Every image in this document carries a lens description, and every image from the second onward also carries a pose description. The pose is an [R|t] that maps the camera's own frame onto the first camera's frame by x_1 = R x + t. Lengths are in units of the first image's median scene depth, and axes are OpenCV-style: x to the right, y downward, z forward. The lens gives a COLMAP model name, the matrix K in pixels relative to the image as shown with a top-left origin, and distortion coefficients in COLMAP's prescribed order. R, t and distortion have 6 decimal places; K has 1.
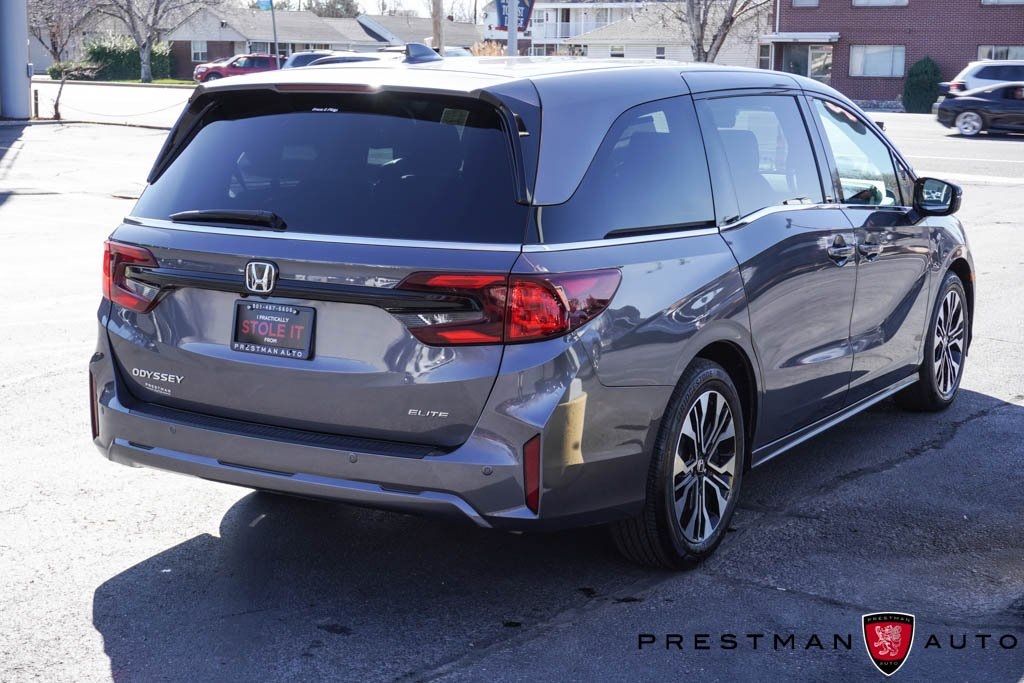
lens RADIAL K [[1566.7, 0, 512.0], [0, 1566.7, 341.5], [0, 0, 1]] dist [-0.003796, 0.078607]
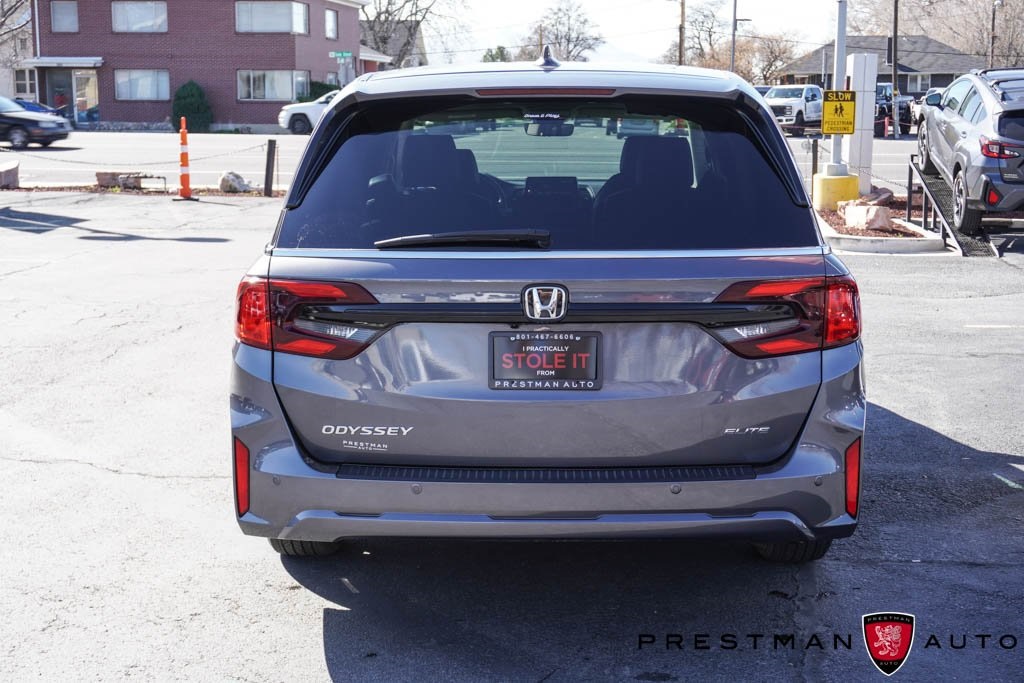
lens RADIAL K [[1482.7, 0, 512.0], [0, 1482.7, 341.5], [0, 0, 1]] dist [0.016398, 0.049324]
pose [[0.870650, -0.090808, 0.483448, -0.559794], [0.094298, 0.995396, 0.017147, -0.033849], [-0.482779, 0.030659, 0.875205, 0.256606]]
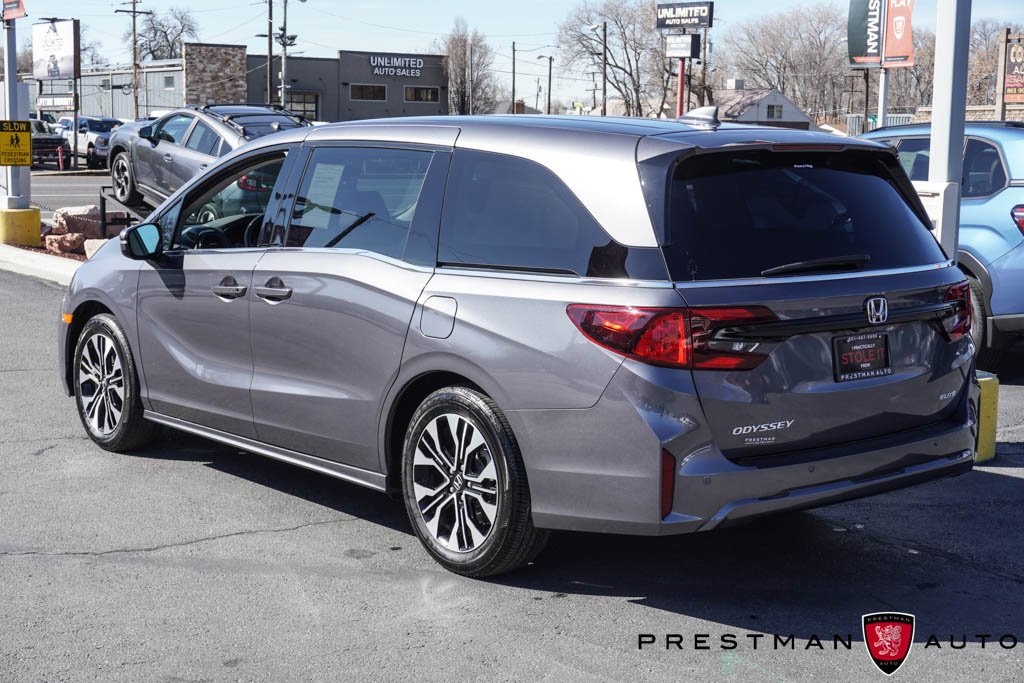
lens RADIAL K [[1566.7, 0, 512.0], [0, 1566.7, 341.5], [0, 0, 1]] dist [-0.003796, 0.078607]
pose [[0.331821, -0.132961, 0.933925, -1.270165], [0.152958, 0.984500, 0.085816, -0.151512], [-0.930859, 0.114376, 0.347015, 0.810986]]
